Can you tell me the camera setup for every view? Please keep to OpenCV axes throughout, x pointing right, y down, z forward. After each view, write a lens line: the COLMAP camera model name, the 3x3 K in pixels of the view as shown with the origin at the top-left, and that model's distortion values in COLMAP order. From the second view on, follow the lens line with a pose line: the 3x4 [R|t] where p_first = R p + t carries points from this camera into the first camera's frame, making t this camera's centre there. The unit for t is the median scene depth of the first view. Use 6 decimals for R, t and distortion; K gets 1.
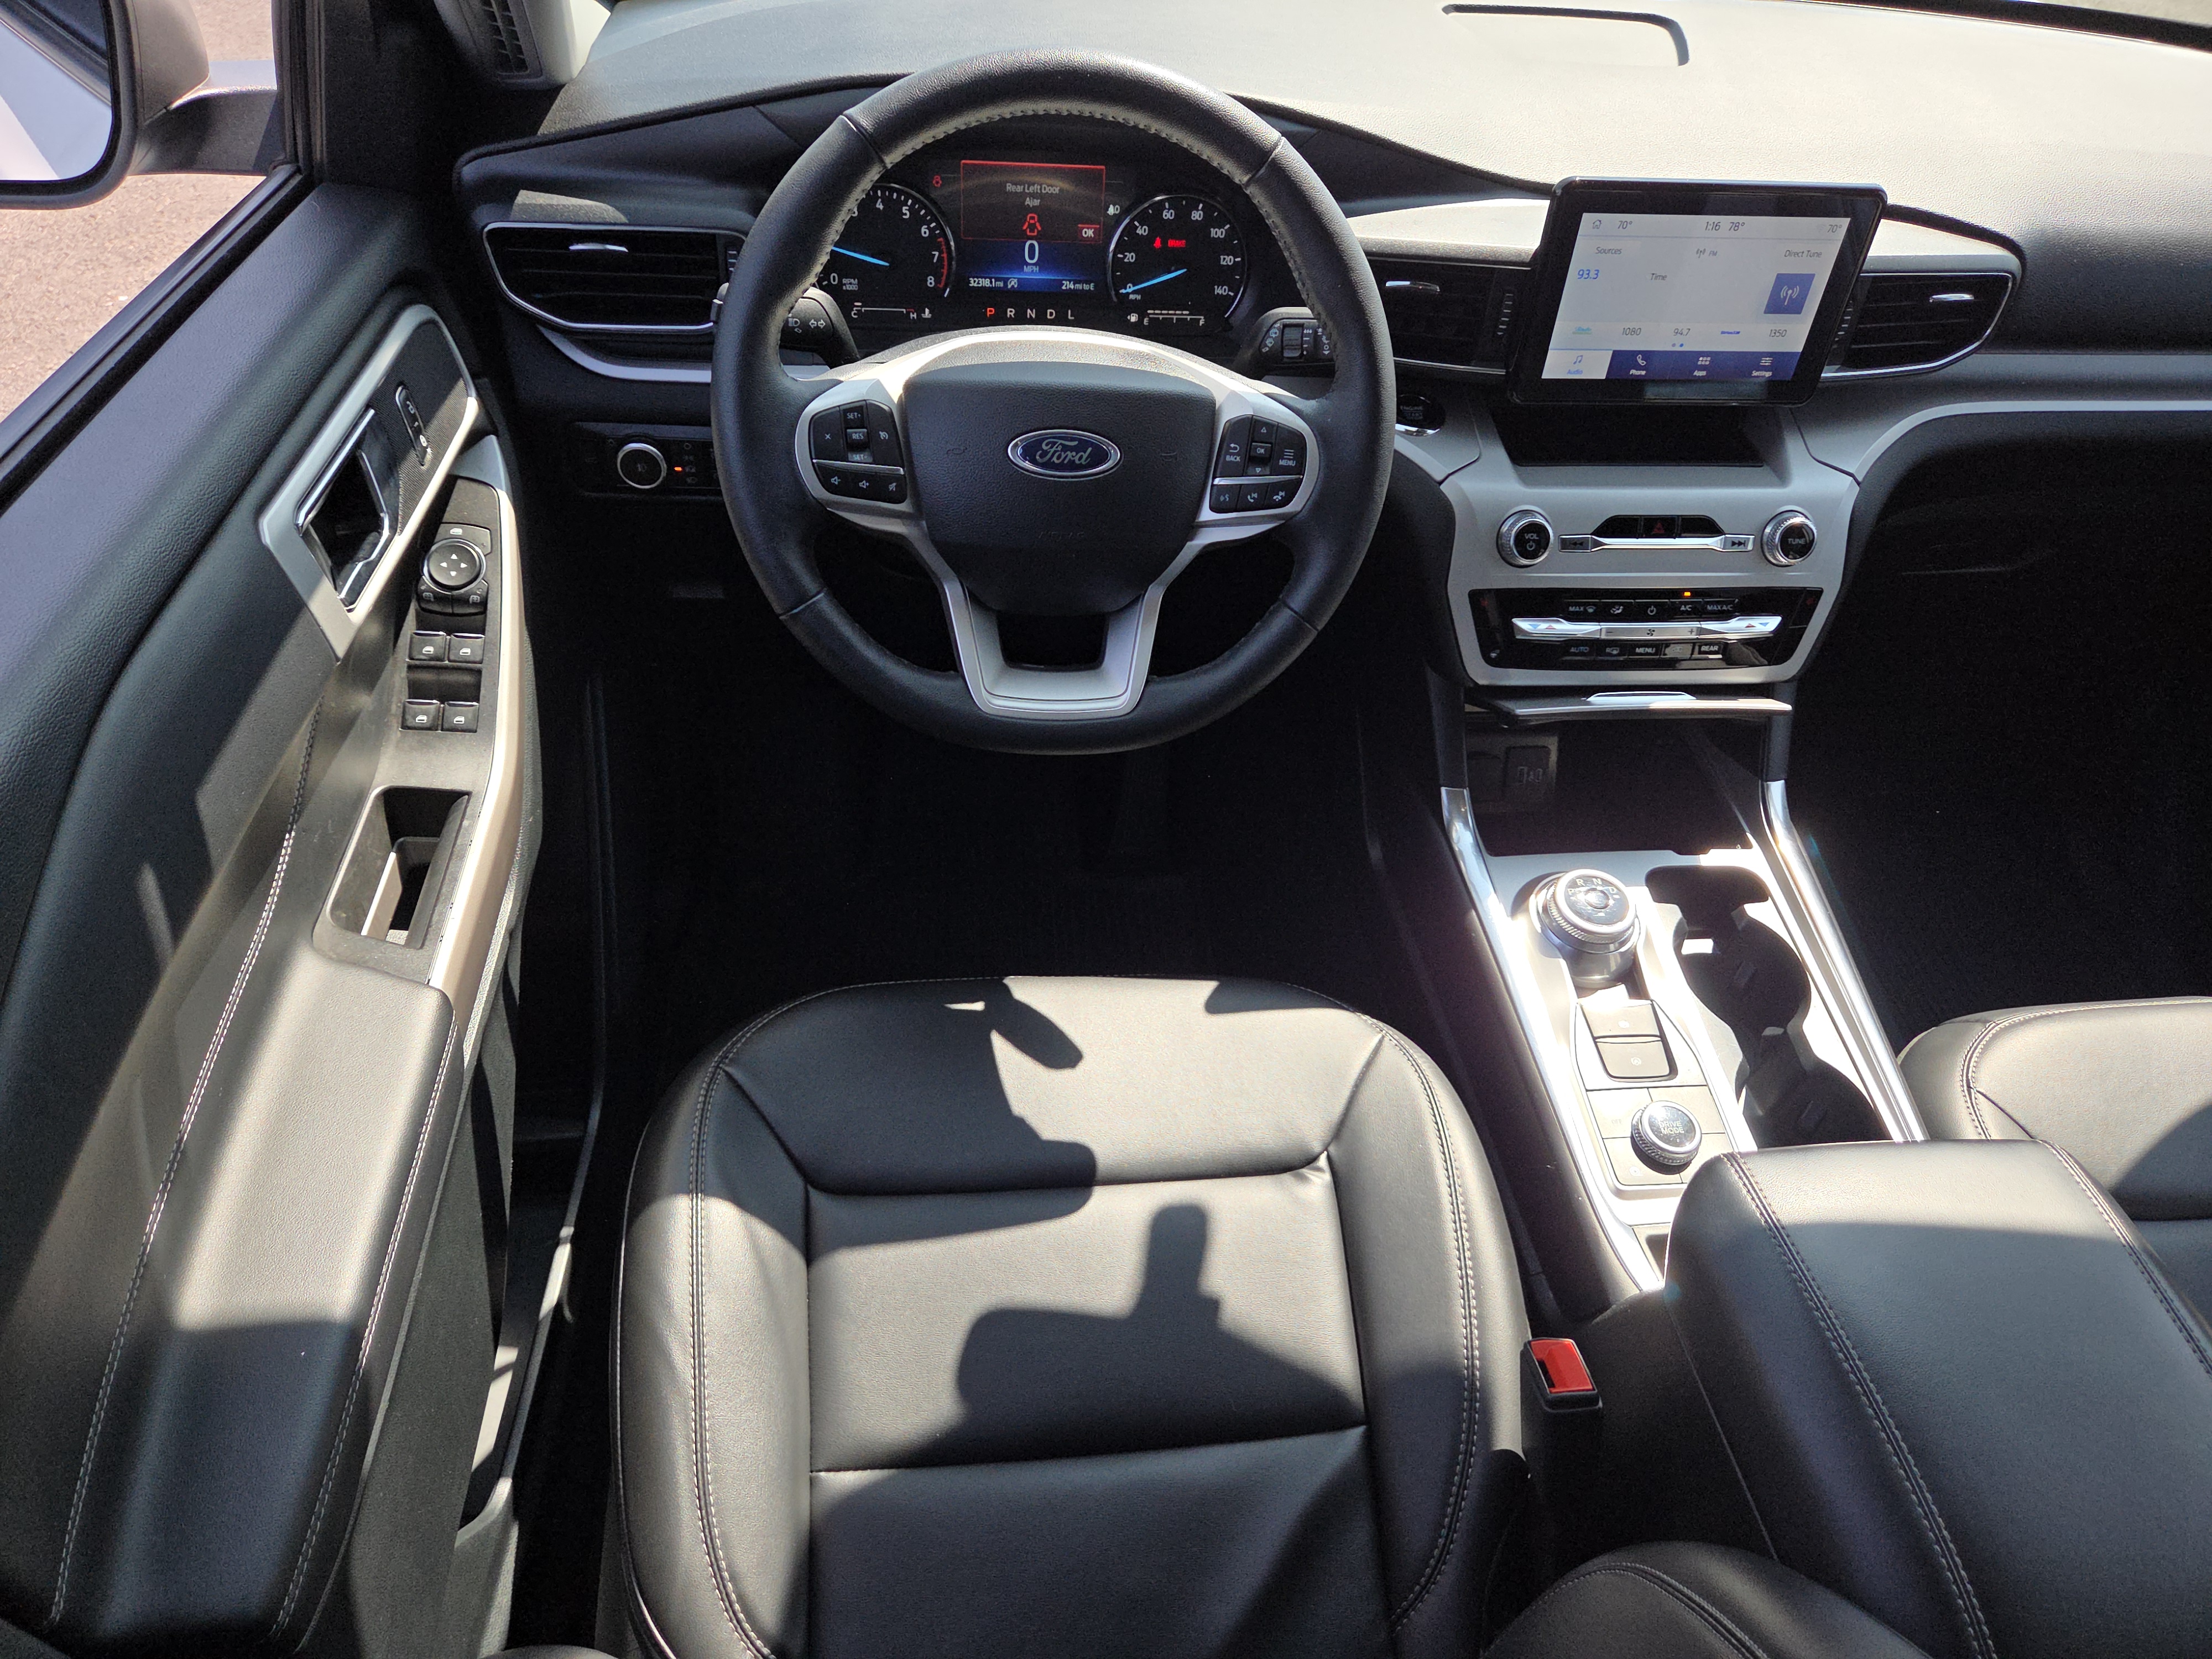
lens RADIAL K [[1500.1, 0, 1108.8], [0, 1500.1, 847.0], [0, 0, 1]] dist [0.046387, -0.021527]
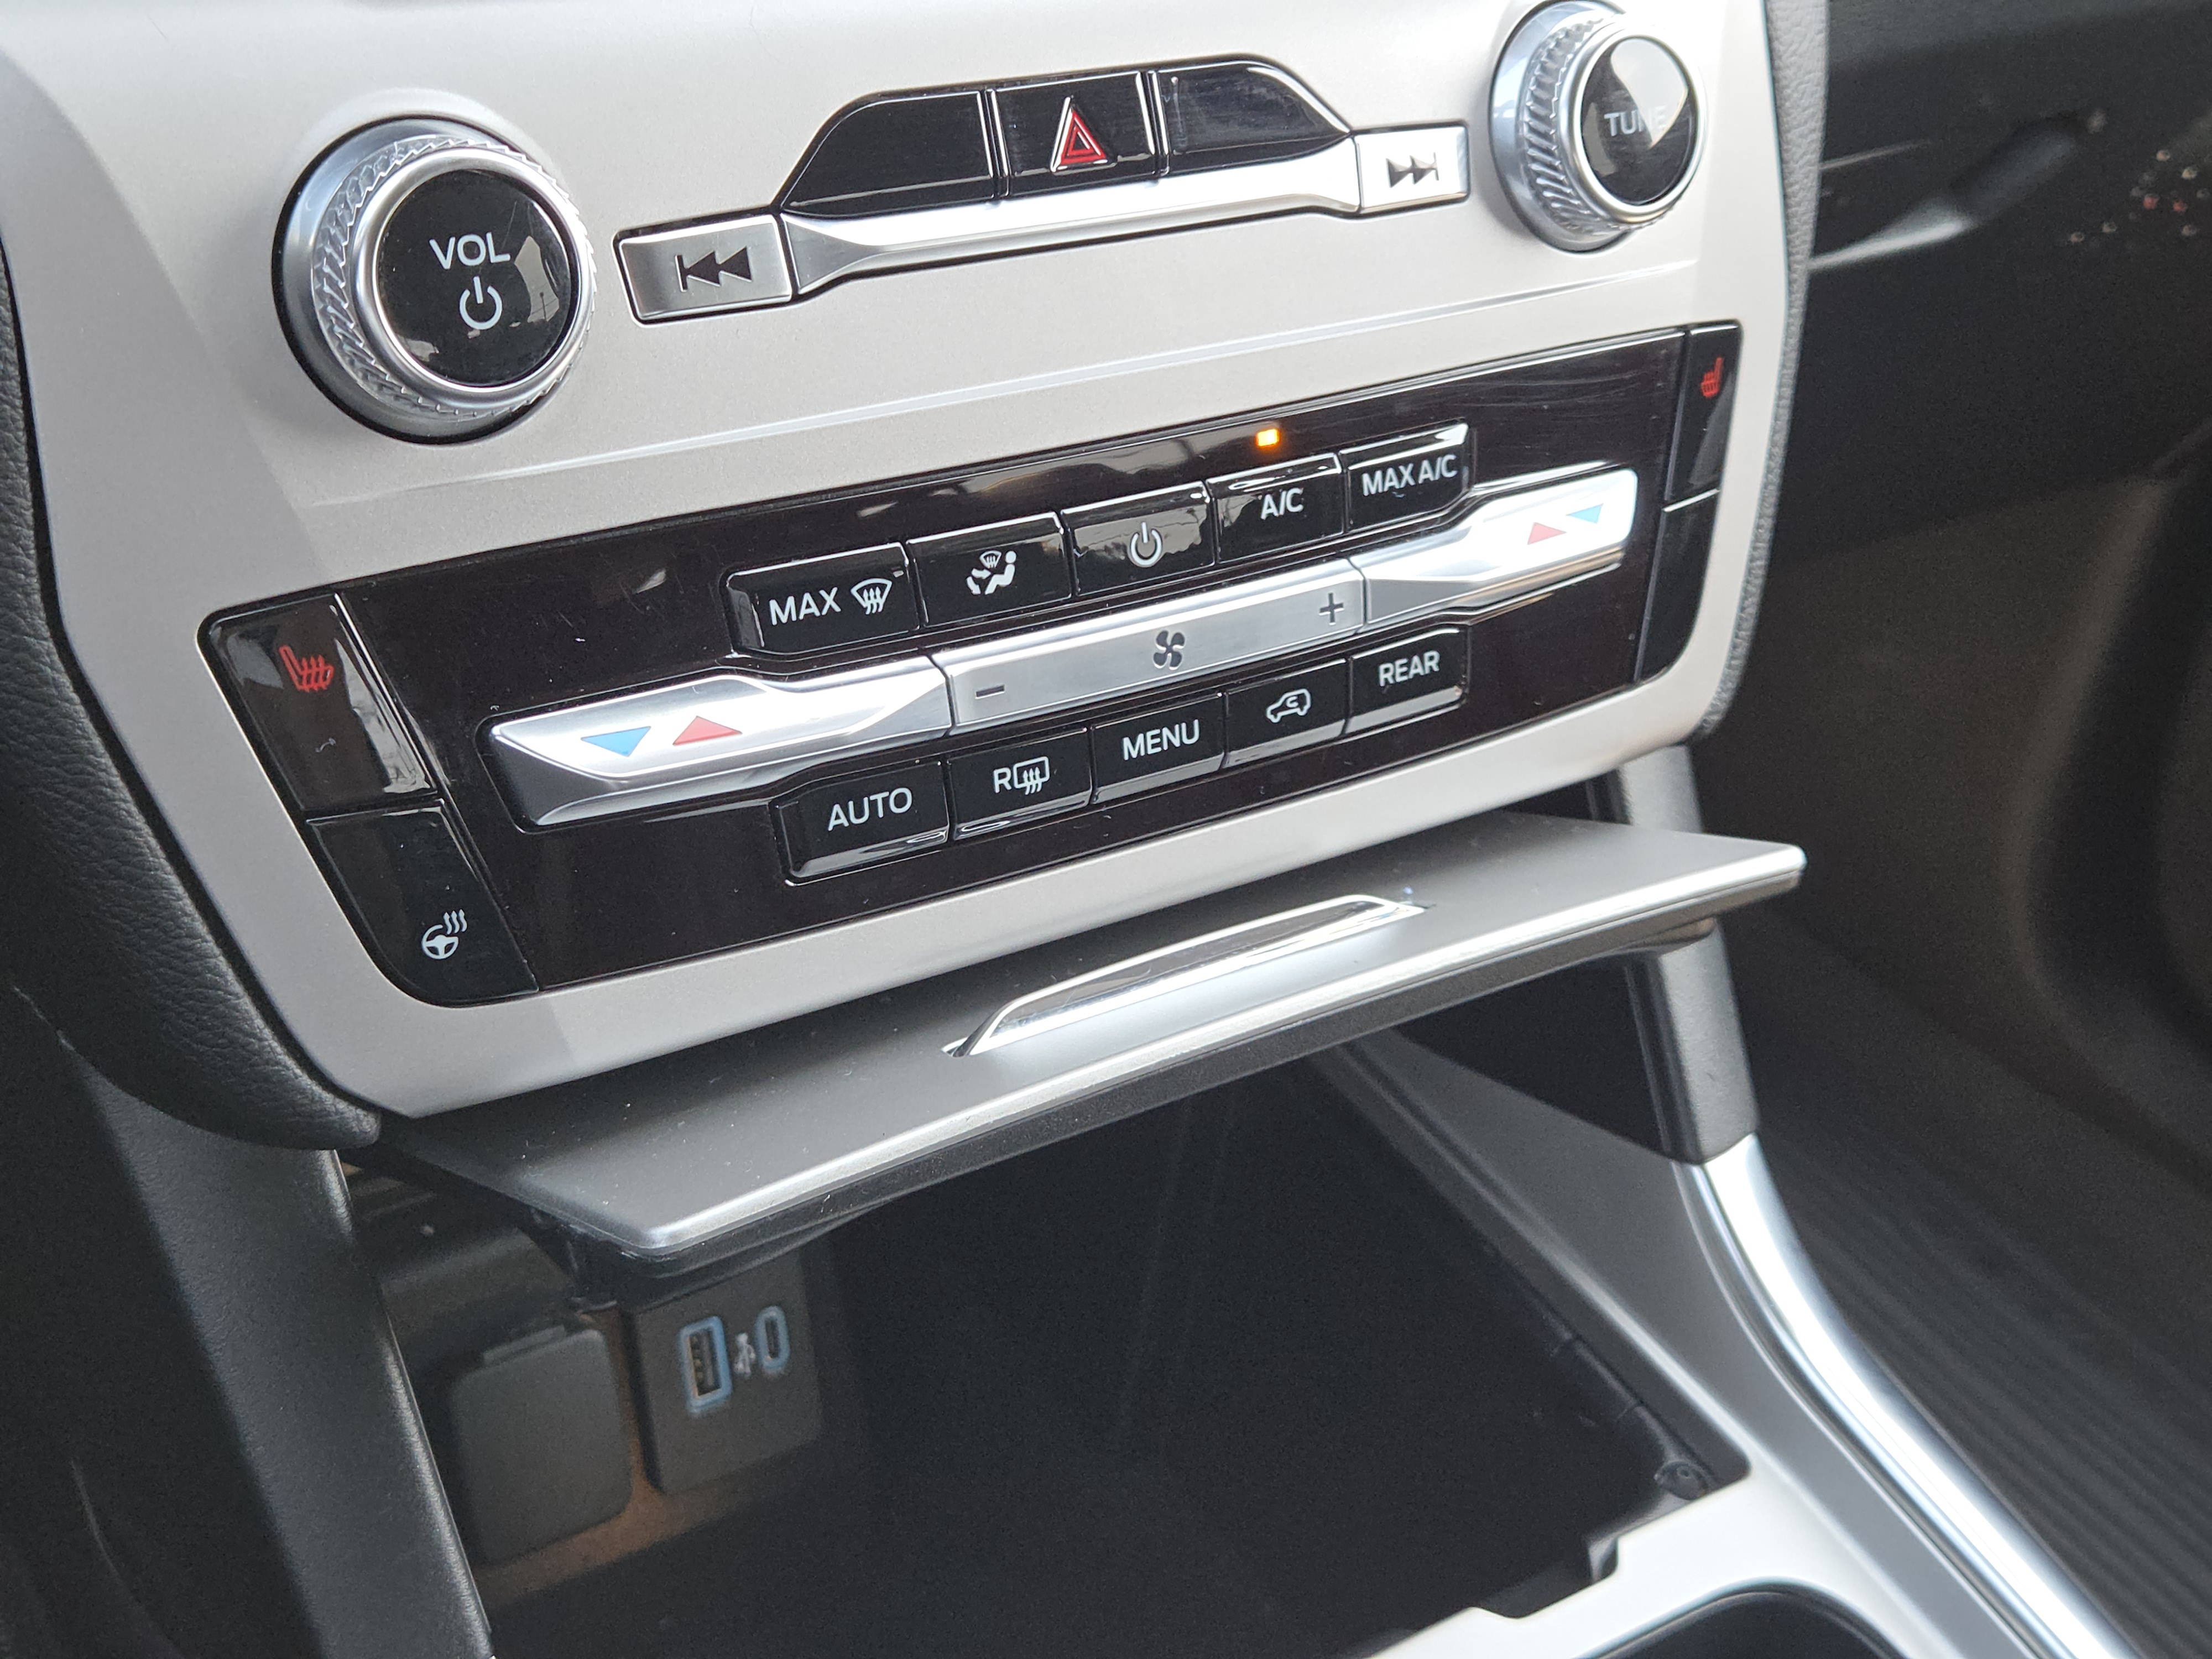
lens RADIAL K [[3013.8, 0, 1122.8], [0, 3013.8, 811.7], [0, 0, 1]] dist [0.097510, 0.000000]
pose [[0.869116, -0.221946, 0.442014, 0.172385], [0.267567, 0.962590, -0.042766, -0.106481], [-0.415987, 0.155437, 0.895988, 0.649598]]
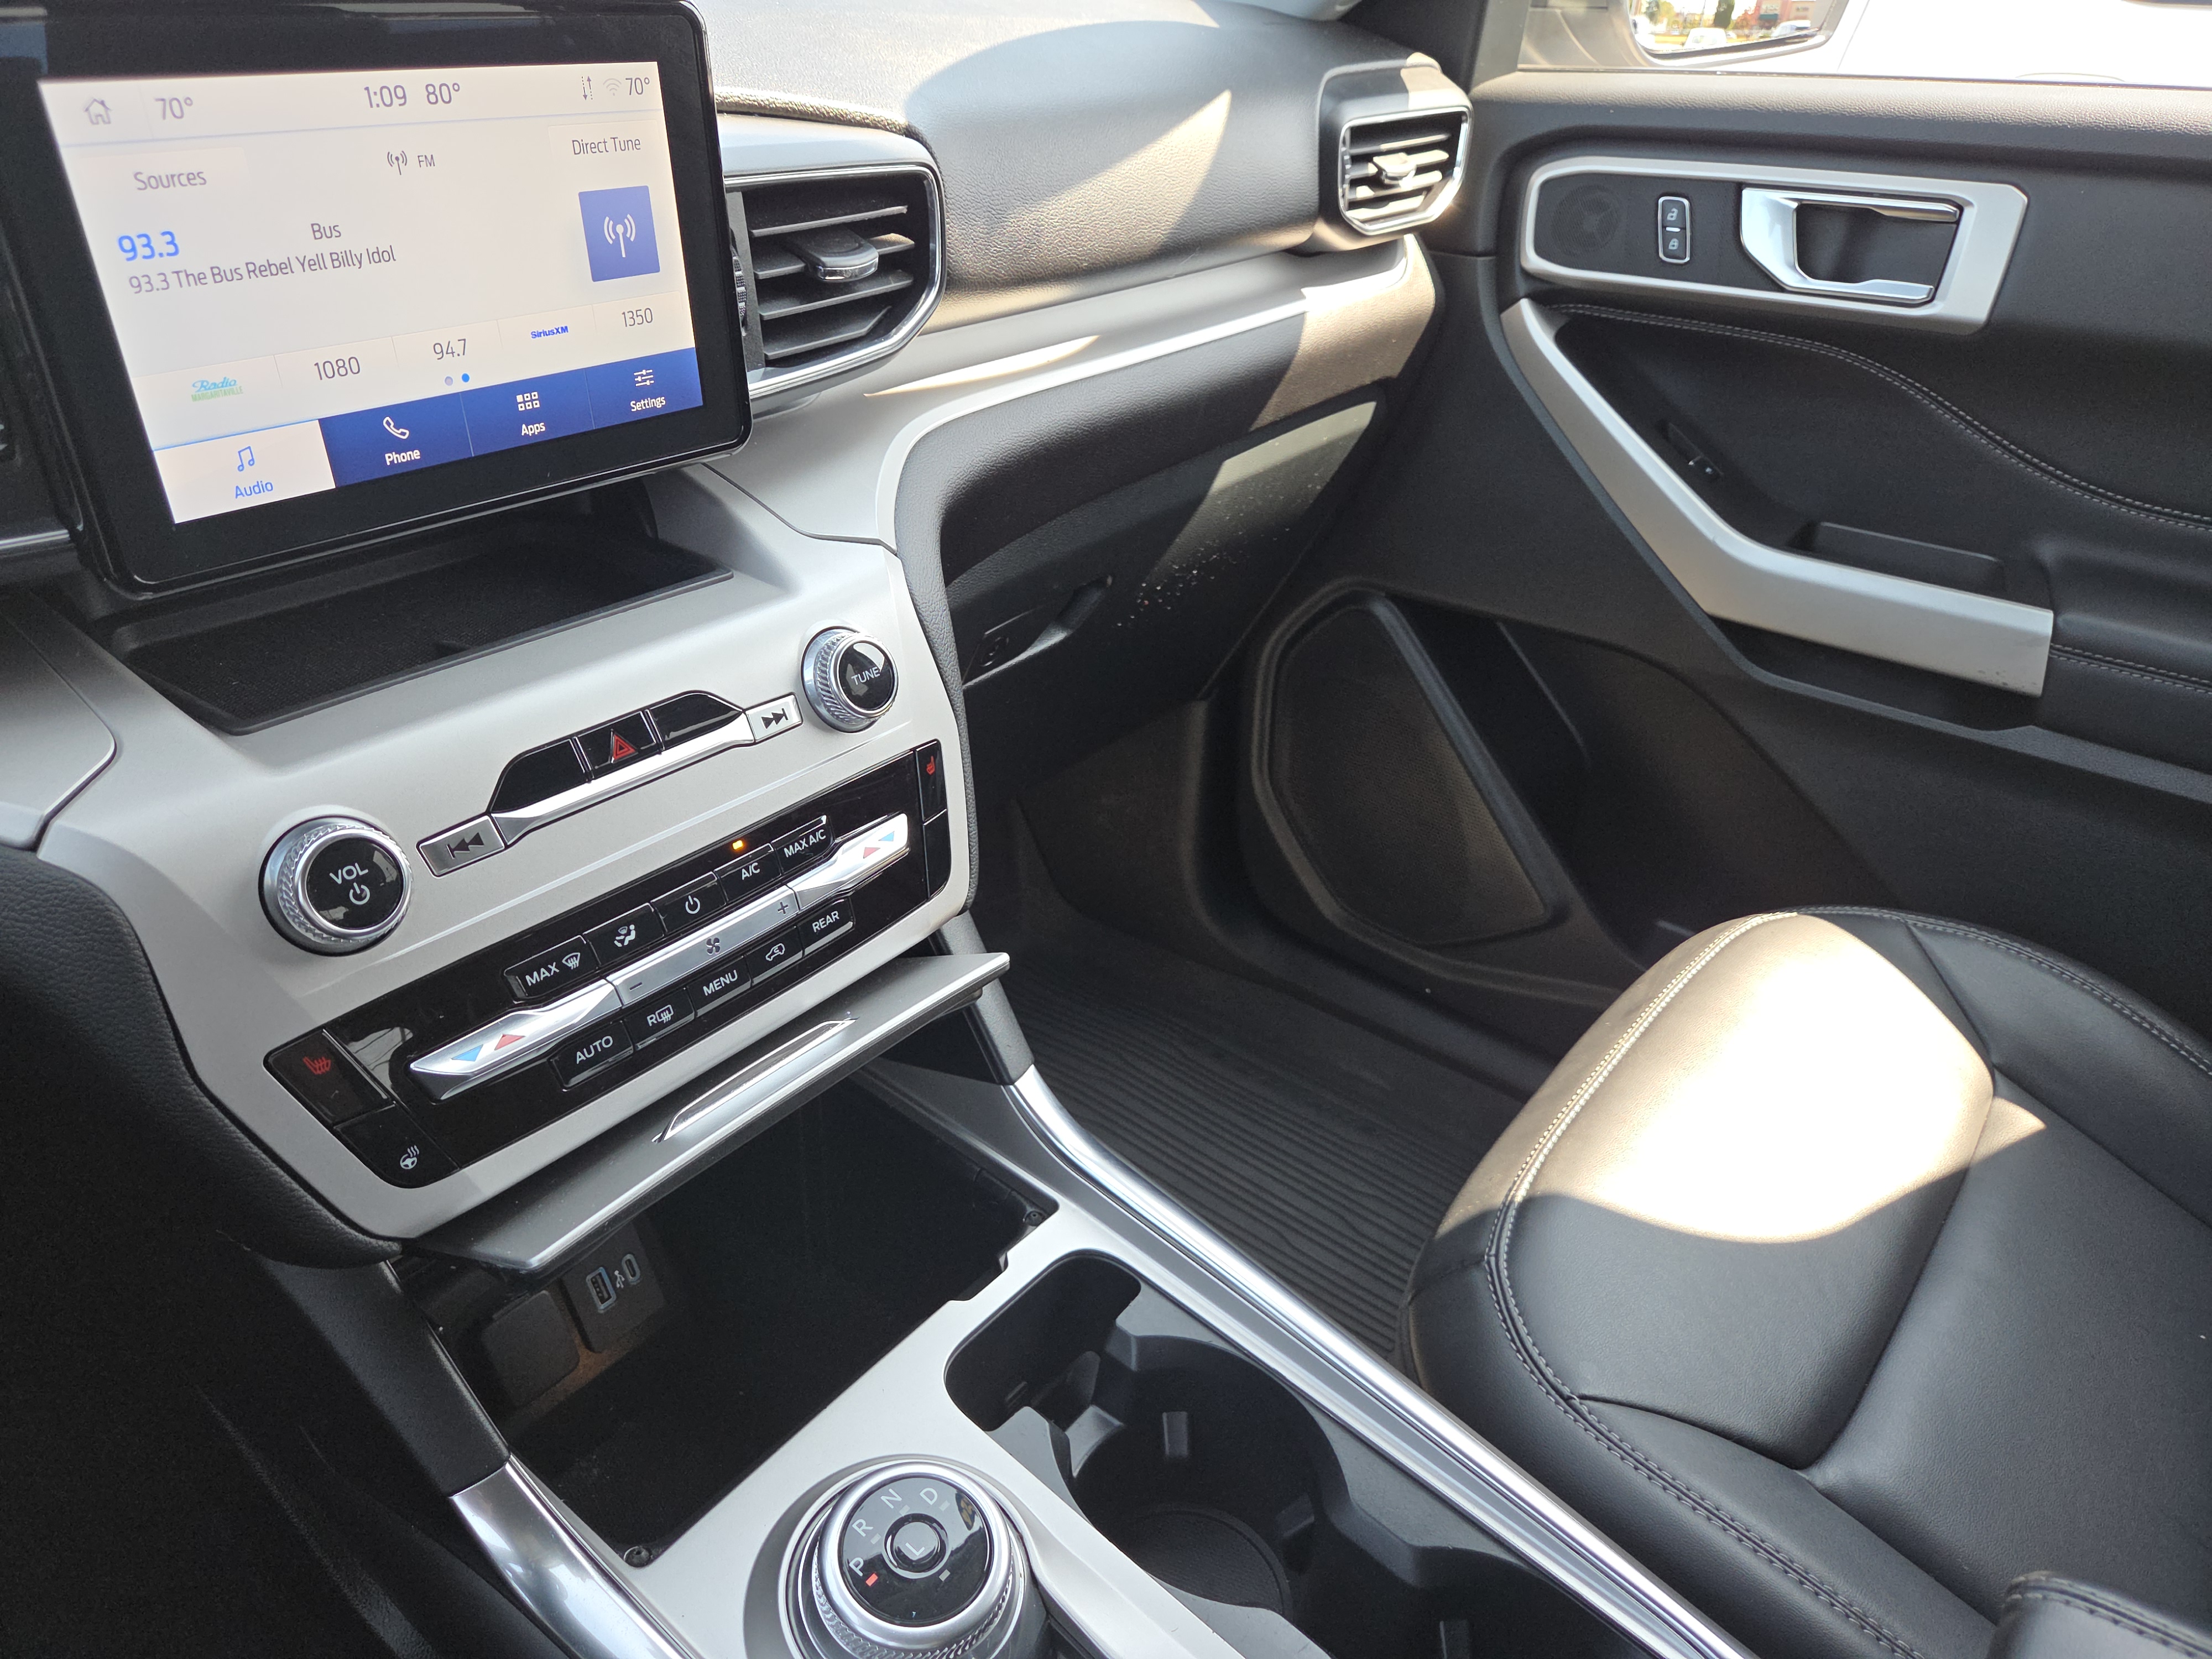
lens RADIAL K [[1500.1, 0, 1098.2], [0, 1500.1, 850.0], [0, 0, 1]] dist [0.046387, -0.021527]
pose [[0.701034, -0.398972, 0.591077, 0.179198], [0.489227, 0.872116, 0.008433, -0.114241], [-0.518852, 0.283259, 0.806571, 0.554879]]
